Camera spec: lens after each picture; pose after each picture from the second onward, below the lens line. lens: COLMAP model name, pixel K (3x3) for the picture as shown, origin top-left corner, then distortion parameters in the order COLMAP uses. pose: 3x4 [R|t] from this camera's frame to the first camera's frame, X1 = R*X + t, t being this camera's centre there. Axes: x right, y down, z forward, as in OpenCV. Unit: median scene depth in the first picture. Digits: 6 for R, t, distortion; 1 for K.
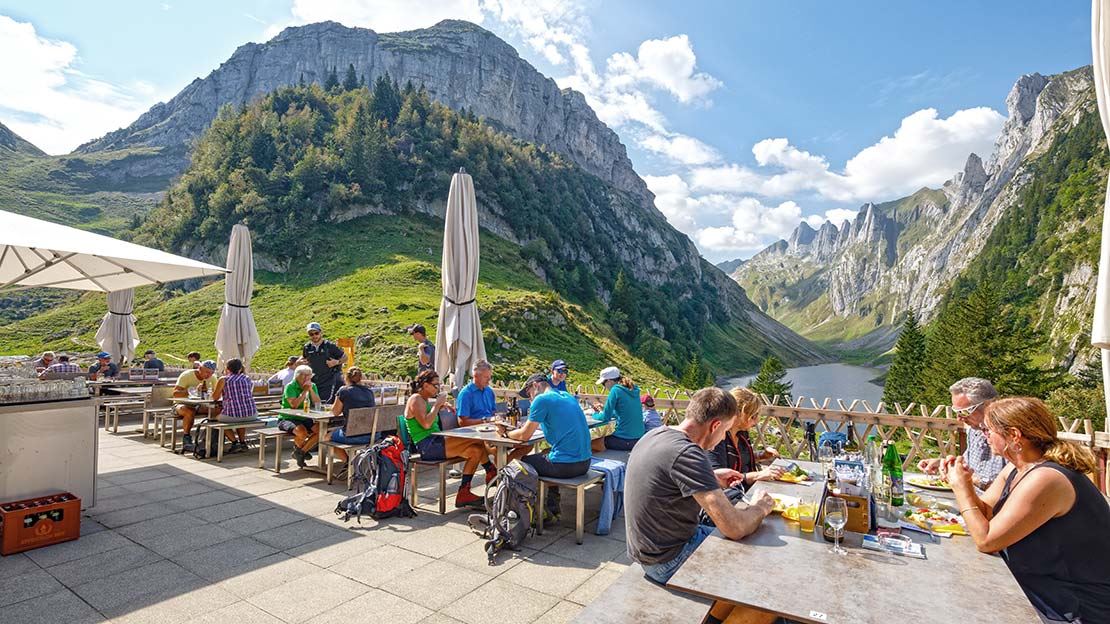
lens RADIAL K [[513.3, 0, 553.7], [0, 513.3, 319.3], [0, 0, 1]] dist [-0.010557, -0.000149]
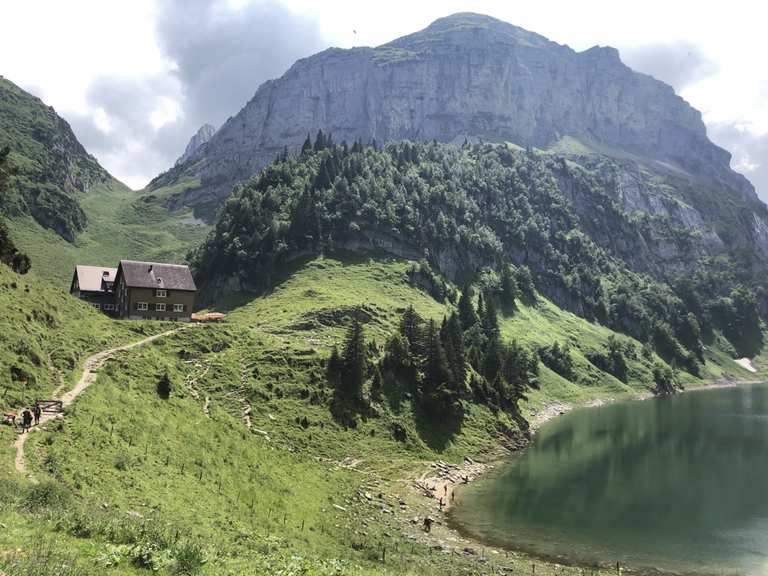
lens RADIAL K [[685.2, 0, 384.0], [0, 685.2, 288.0], [0, 0, 1]] dist [0.041054, -0.002777]
pose [[0.918969, -0.025348, -0.393514, 0.181523], [0.008593, 0.998982, -0.044283, 0.002153], [0.394236, 0.037314, 0.918252, -0.229930]]
